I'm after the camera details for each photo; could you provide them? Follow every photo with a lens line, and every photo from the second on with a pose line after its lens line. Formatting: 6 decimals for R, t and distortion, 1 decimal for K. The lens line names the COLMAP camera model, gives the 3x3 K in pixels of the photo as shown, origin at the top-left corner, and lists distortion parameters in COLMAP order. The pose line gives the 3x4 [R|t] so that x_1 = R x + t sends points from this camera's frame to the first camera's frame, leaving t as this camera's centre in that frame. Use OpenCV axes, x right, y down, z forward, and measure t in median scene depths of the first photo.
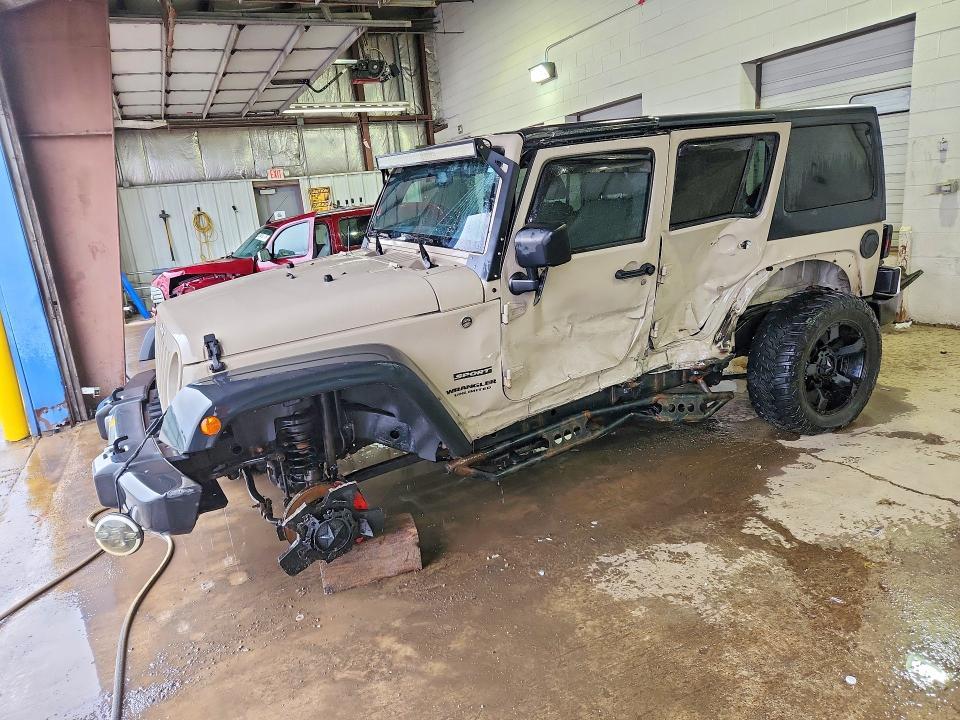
lens RADIAL K [[624.9, 0, 480.0], [0, 624.9, 360.0], [0, 0, 1]] dist [0.058463, -0.043288]
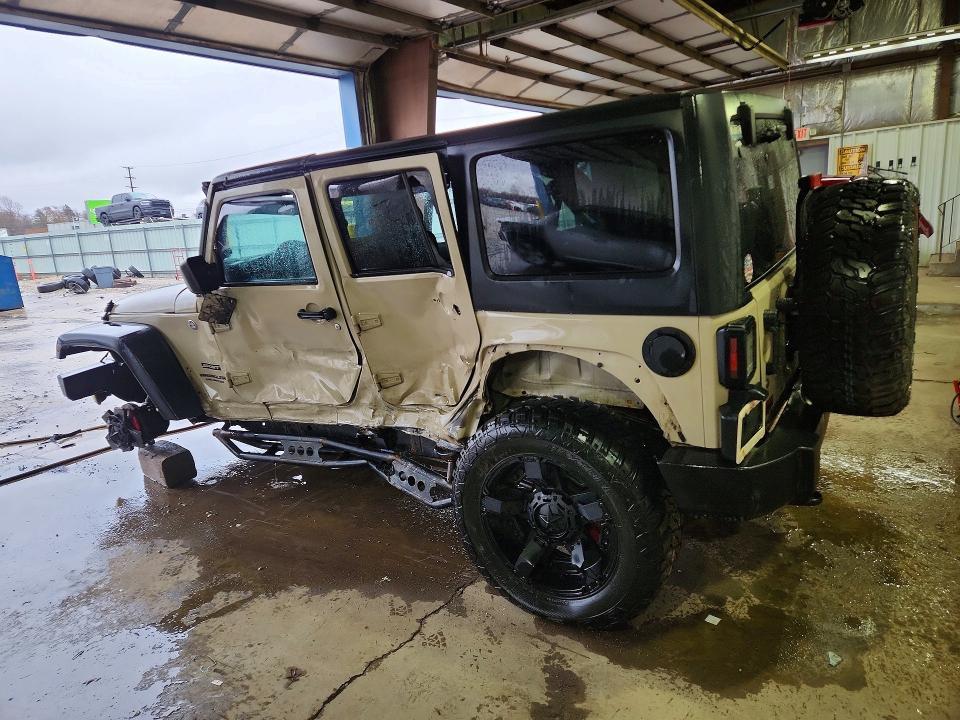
lens RADIAL K [[624.9, 0, 480.0], [0, 624.9, 360.0], [0, 0, 1]] dist [0.058463, -0.043288]
pose [[0.501361, 0.256724, -0.826275, 1.022696], [-0.187419, 0.964518, 0.185955, -0.257543], [0.844696, 0.061629, 0.531687, 0.607307]]
